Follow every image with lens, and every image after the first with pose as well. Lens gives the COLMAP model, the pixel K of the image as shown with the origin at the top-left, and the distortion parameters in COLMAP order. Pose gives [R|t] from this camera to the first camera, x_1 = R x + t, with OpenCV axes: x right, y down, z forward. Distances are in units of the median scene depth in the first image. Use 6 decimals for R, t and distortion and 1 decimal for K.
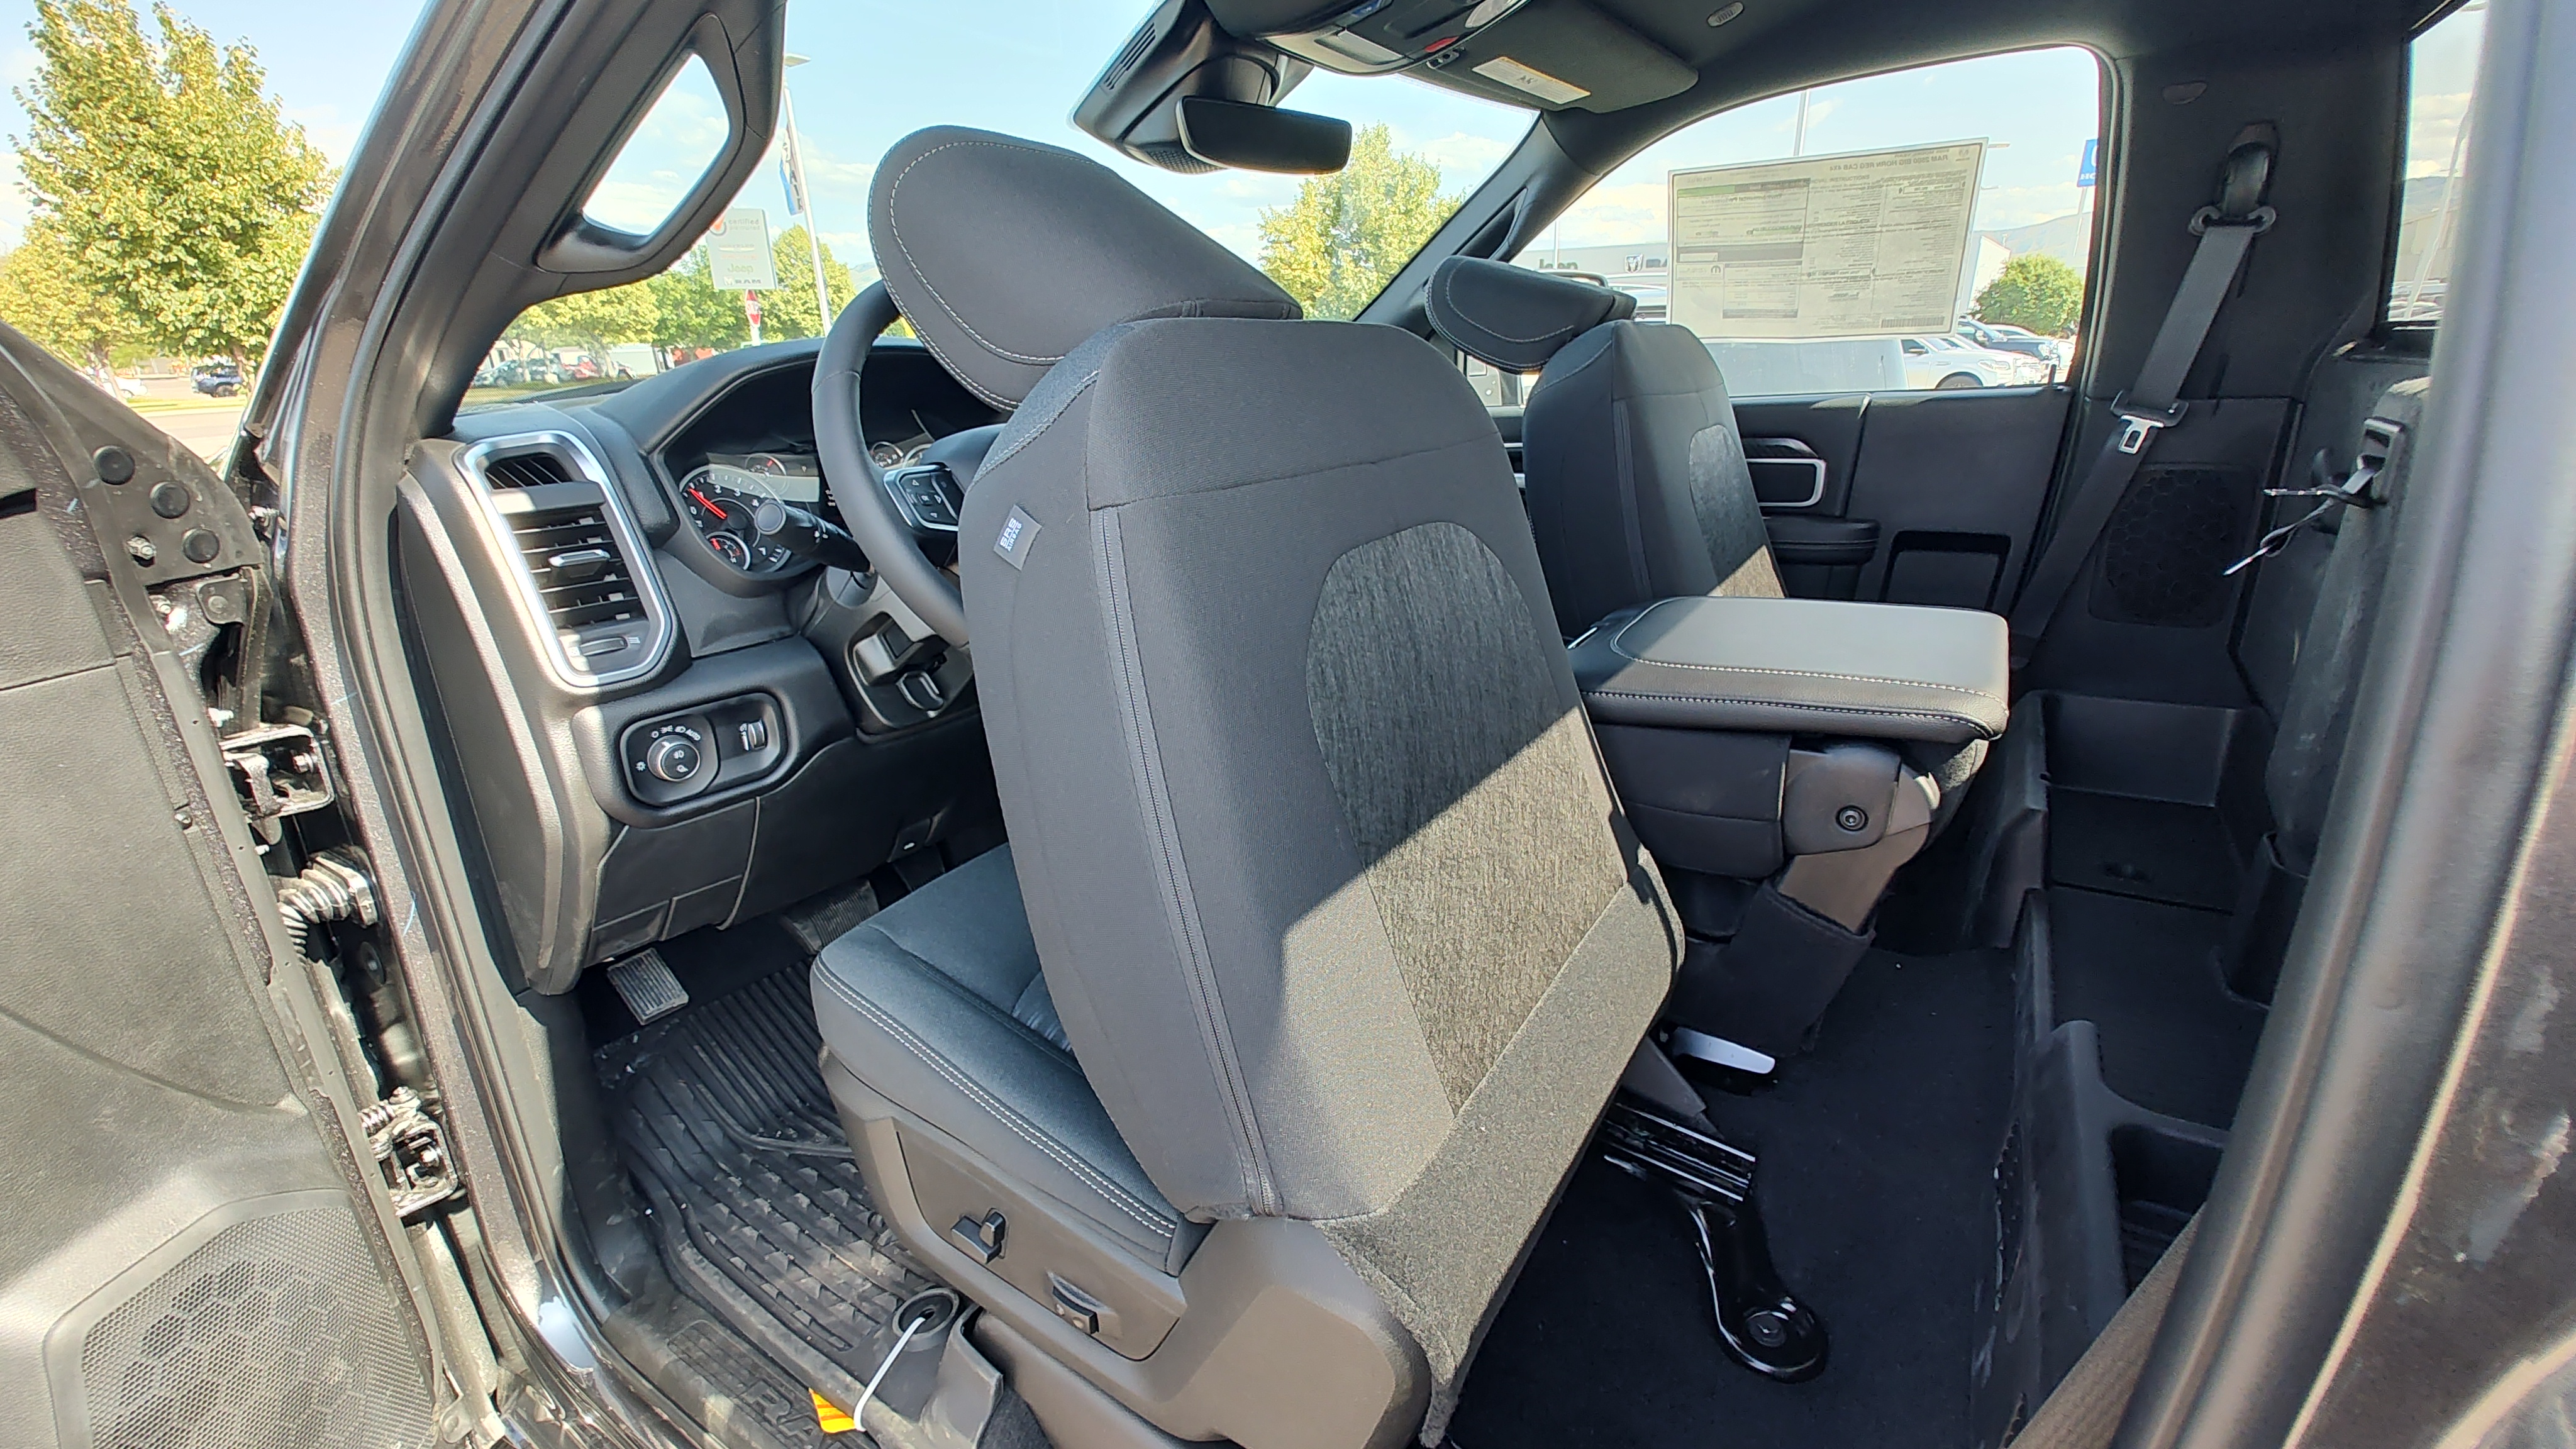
lens RADIAL K [[1081.0, 0, 1288.4], [0, 1081.0, 718.5], [0, 0, 1]] dist [0.012842, -0.003200]
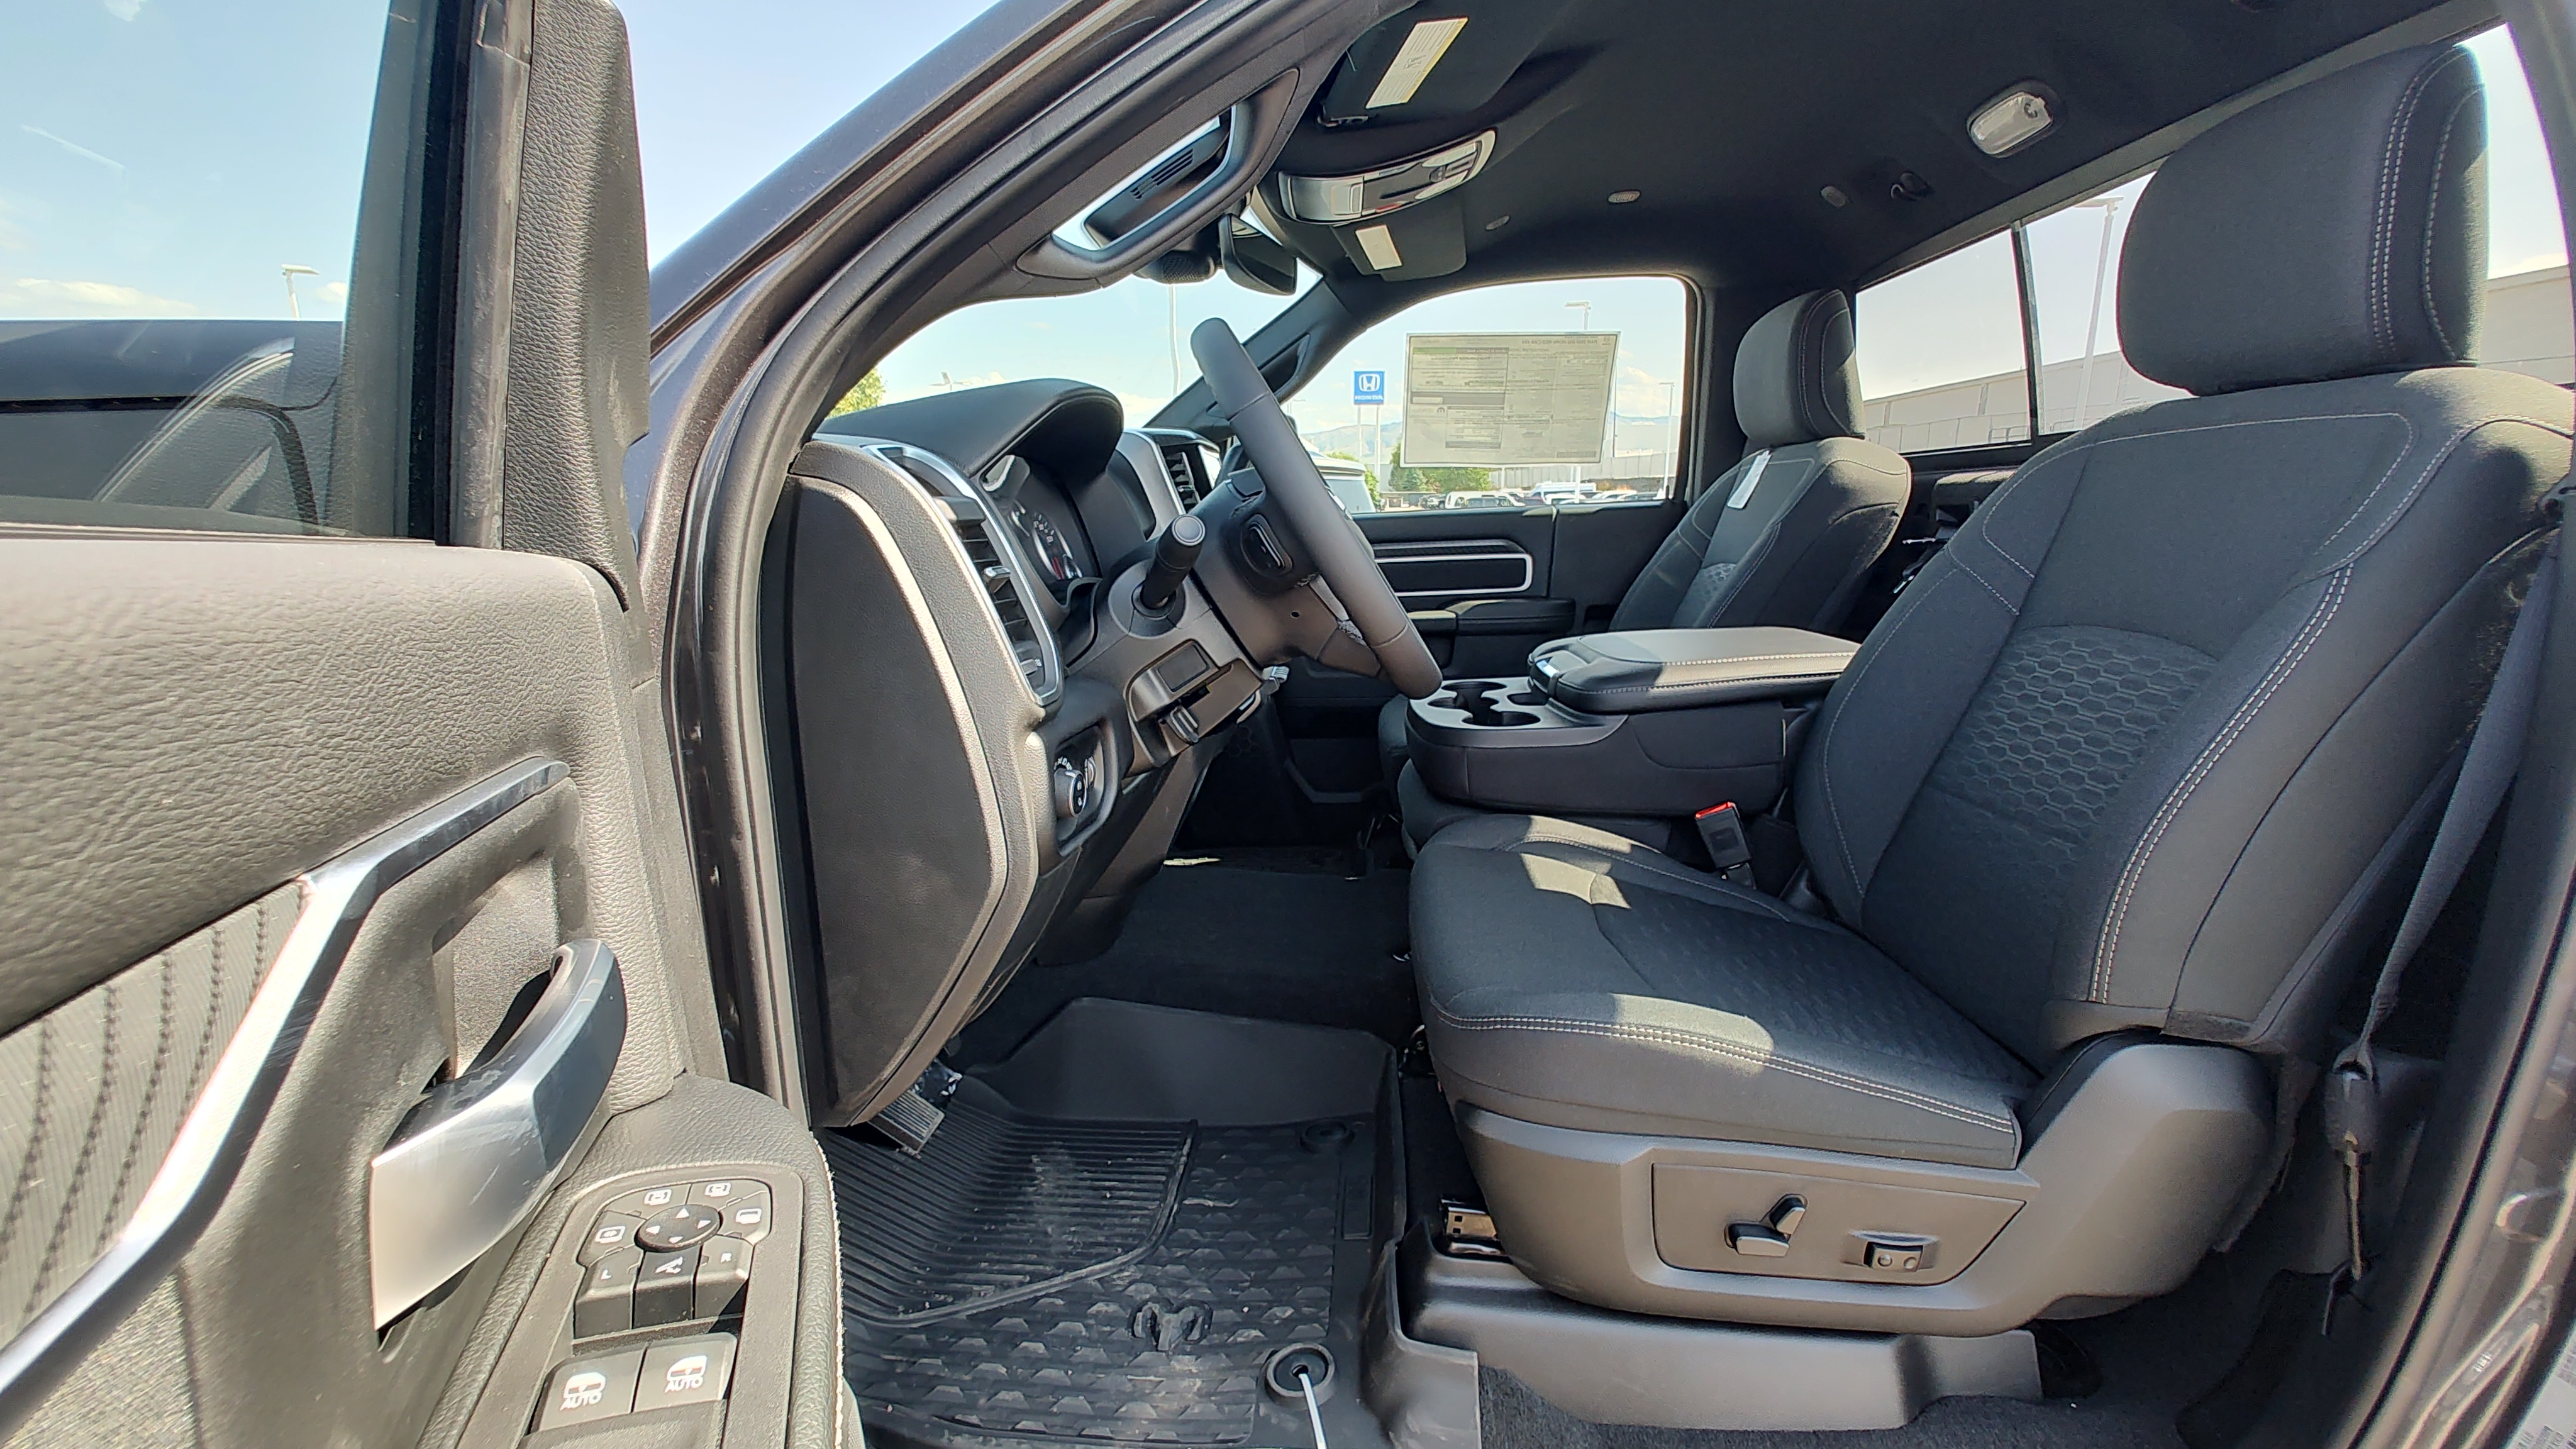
lens RADIAL K [[1081.0, 0, 1298.4], [0, 1081.0, 709.9], [0, 0, 1]] dist [0.012842, -0.003200]
pose [[0.863699, -0.073359, 0.498641, -0.473977], [0.148135, 0.982602, -0.112027, 0.056382], [-0.481747, 0.170624, 0.859539, 0.058974]]
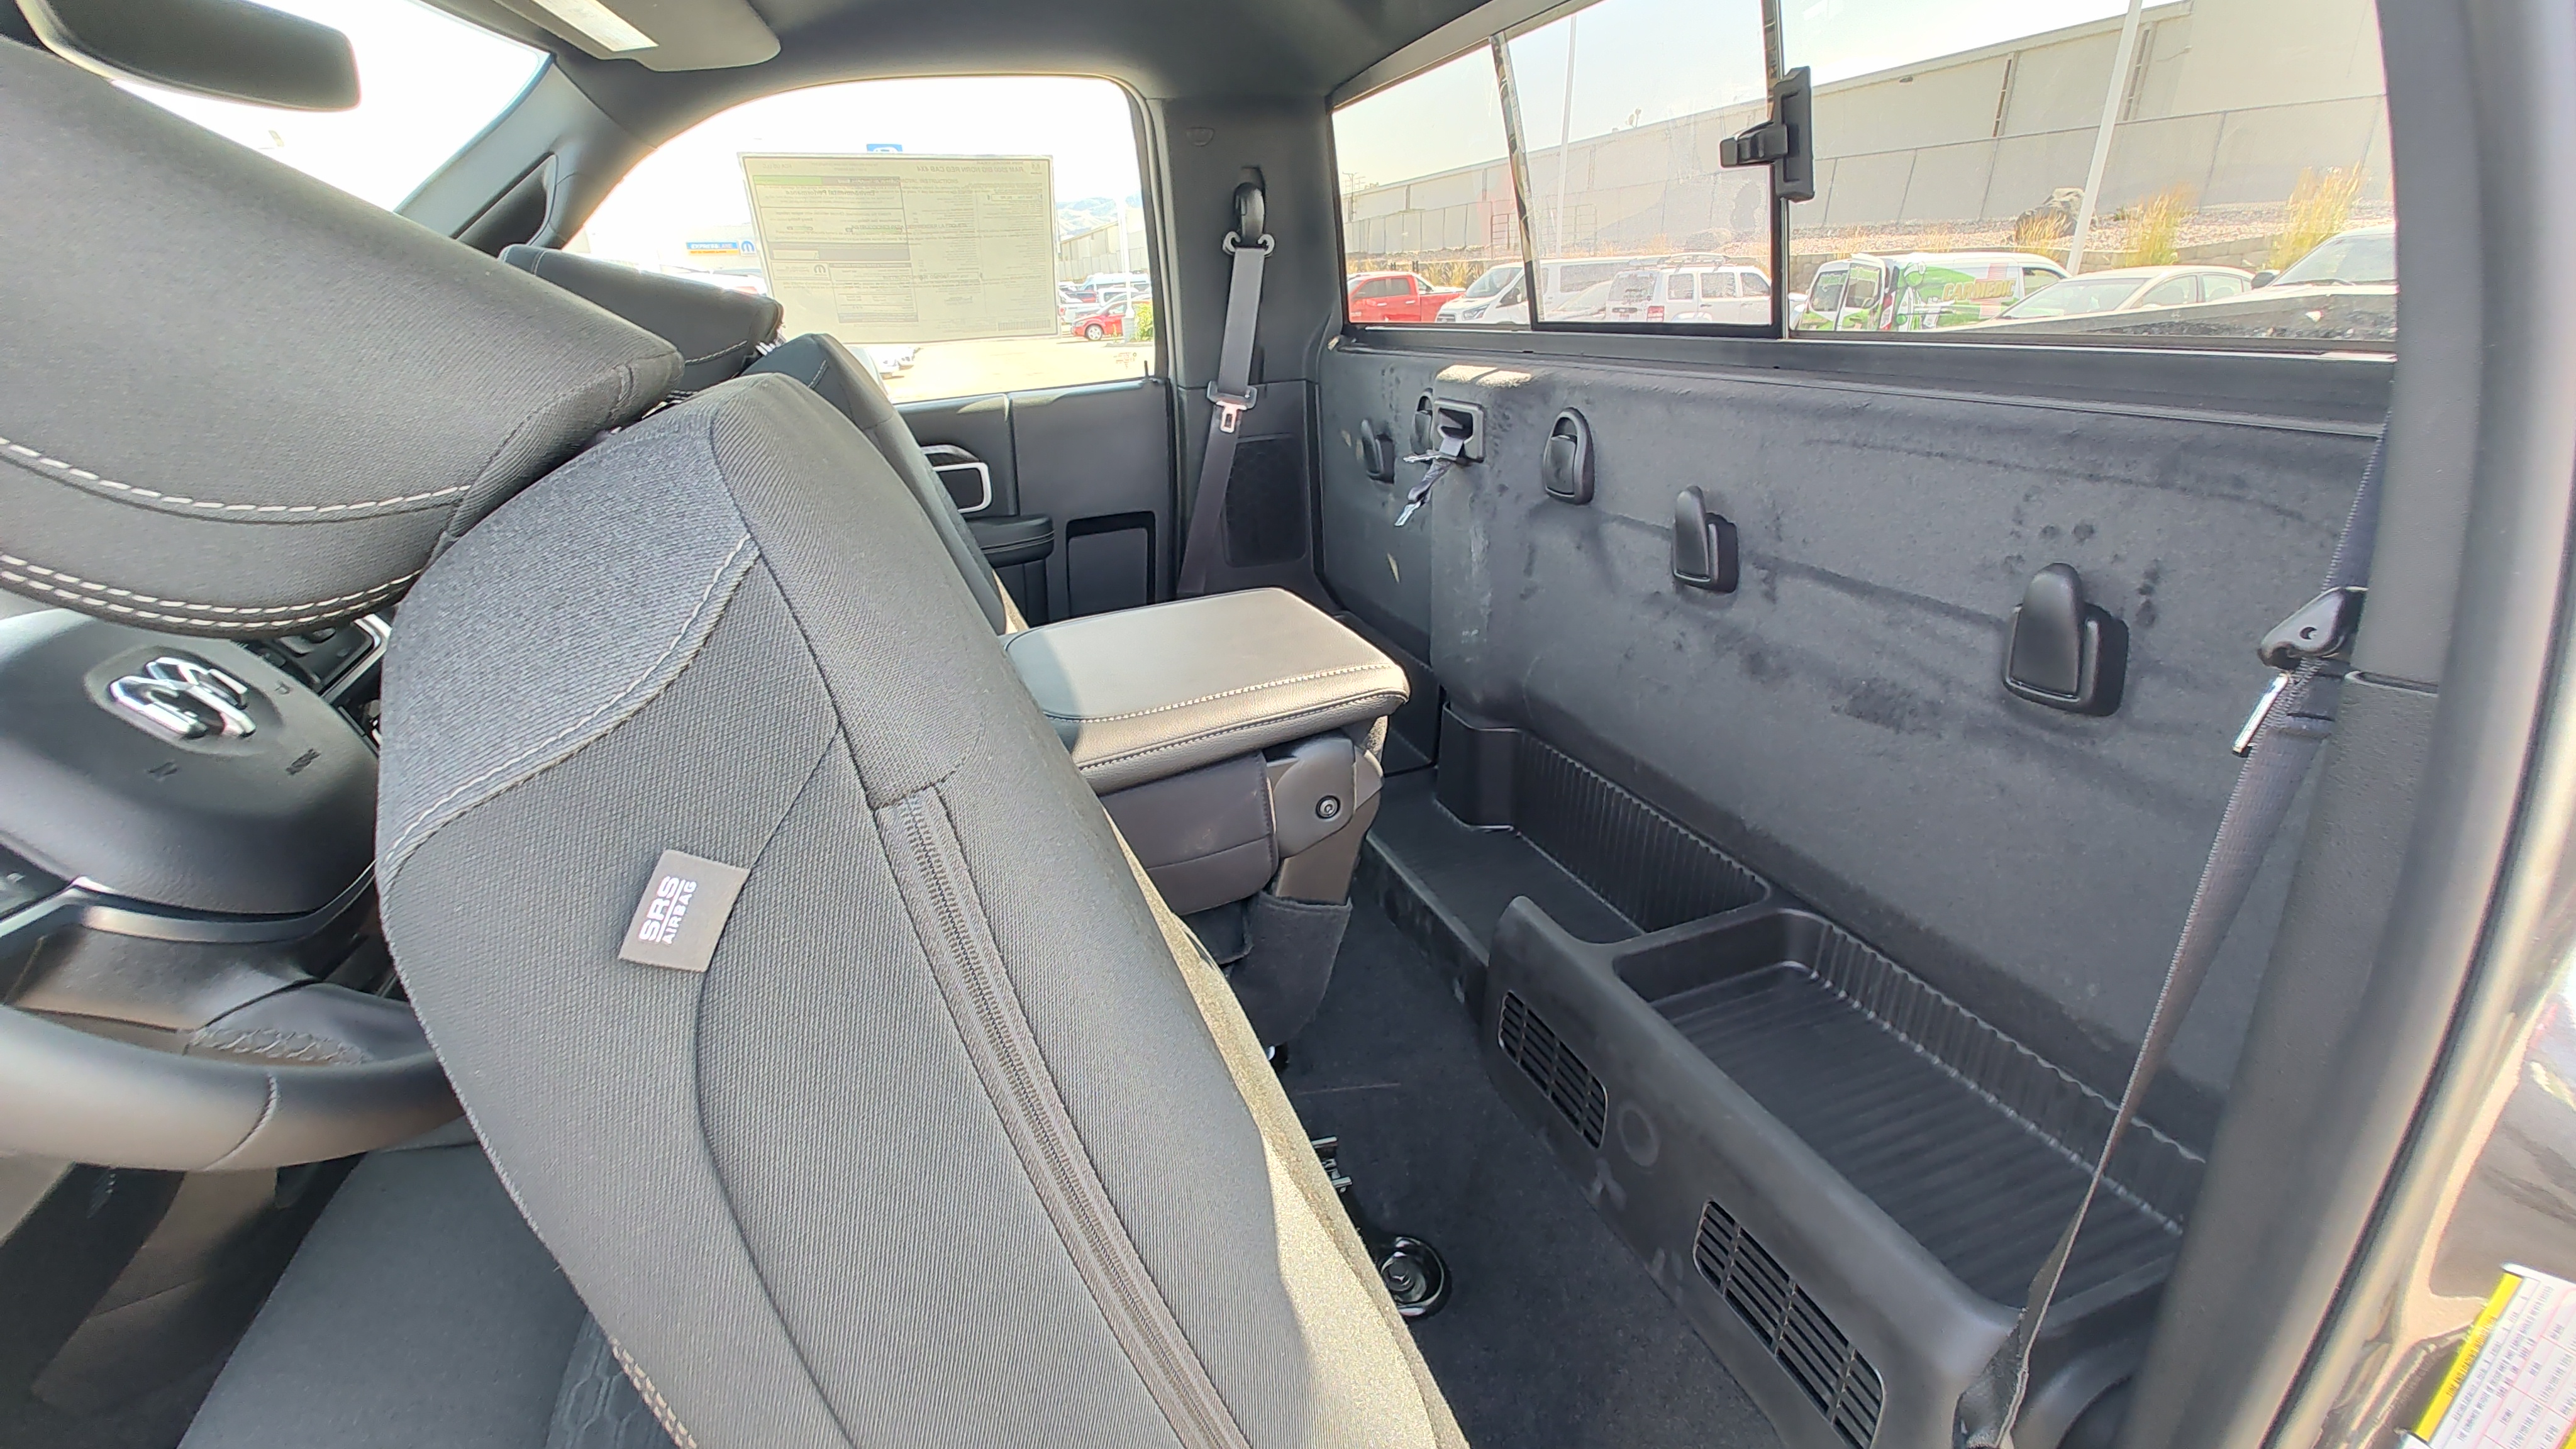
lens RADIAL K [[1081.0, 0, 1296.6], [0, 1081.0, 707.1], [0, 0, 1]] dist [0.012842, -0.003200]
pose [[0.608010, -0.283113, 0.741735, -0.156723], [0.279316, 0.950809, 0.133956, -0.091252], [-0.743173, 0.125732, 0.657180, 0.187263]]
